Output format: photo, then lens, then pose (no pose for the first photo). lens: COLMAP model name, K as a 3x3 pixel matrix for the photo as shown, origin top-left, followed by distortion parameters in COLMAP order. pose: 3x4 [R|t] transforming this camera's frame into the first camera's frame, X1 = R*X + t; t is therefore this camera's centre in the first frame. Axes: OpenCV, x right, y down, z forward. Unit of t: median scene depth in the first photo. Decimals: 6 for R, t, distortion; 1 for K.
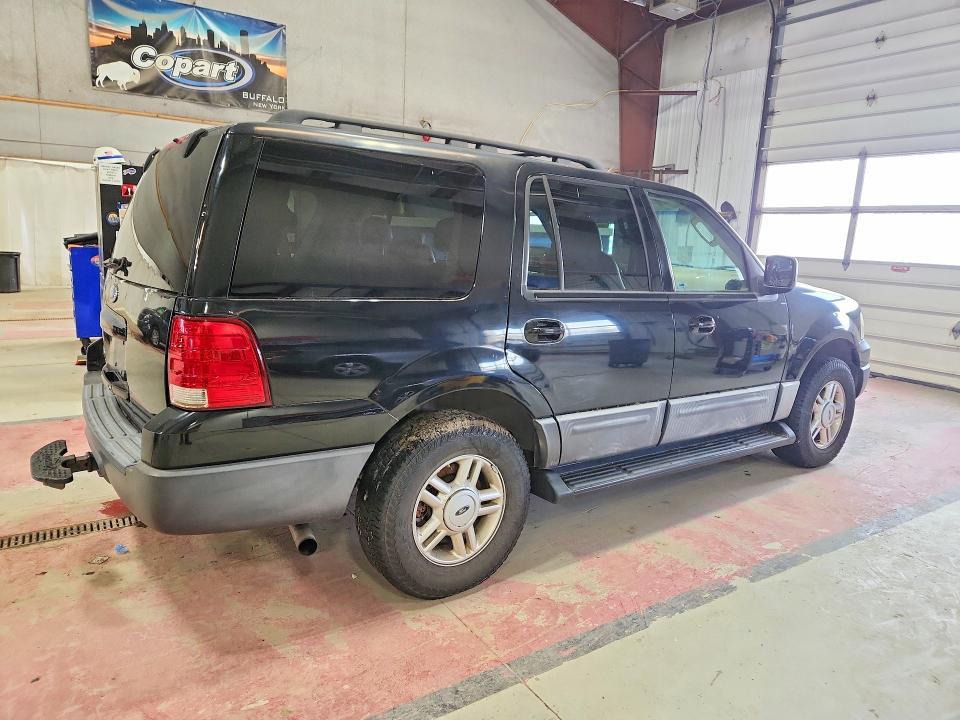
lens RADIAL K [[639.6, 0, 480.0], [0, 639.6, 360.0], [0, 0, 1]] dist [0.031054, -0.006039]
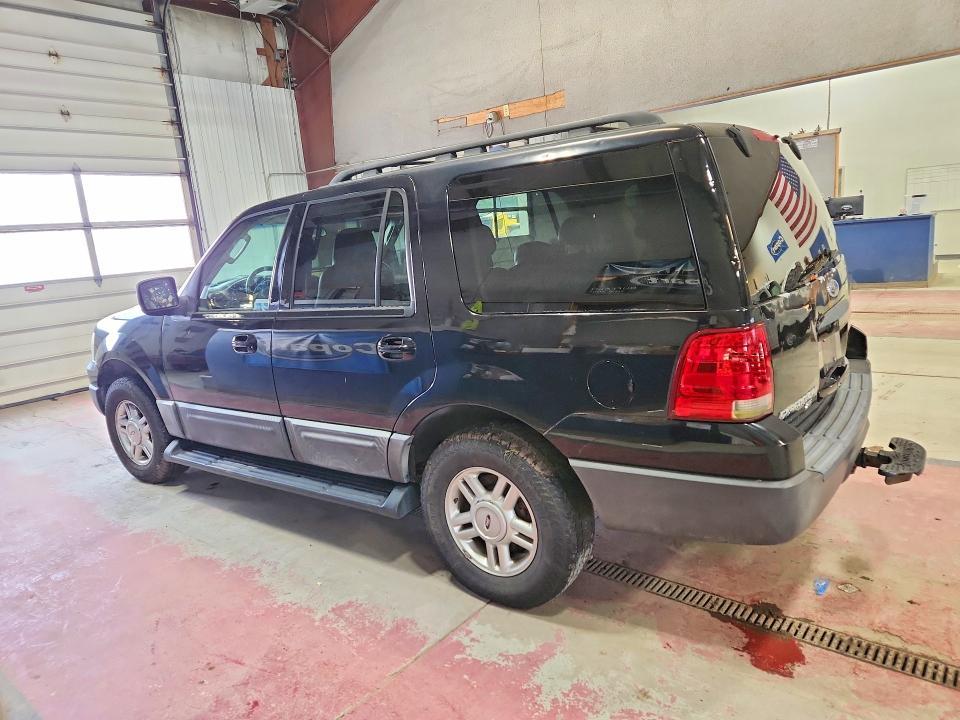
lens RADIAL K [[643.5, 0, 480.0], [0, 643.5, 360.0], [0, 0, 1]] dist [0.053382, -0.028458]
pose [[-0.312227, -0.202789, 0.928112, -1.238966], [0.256079, 0.922825, 0.287781, -0.381212], [-0.914843, 0.327523, -0.236201, 1.622395]]
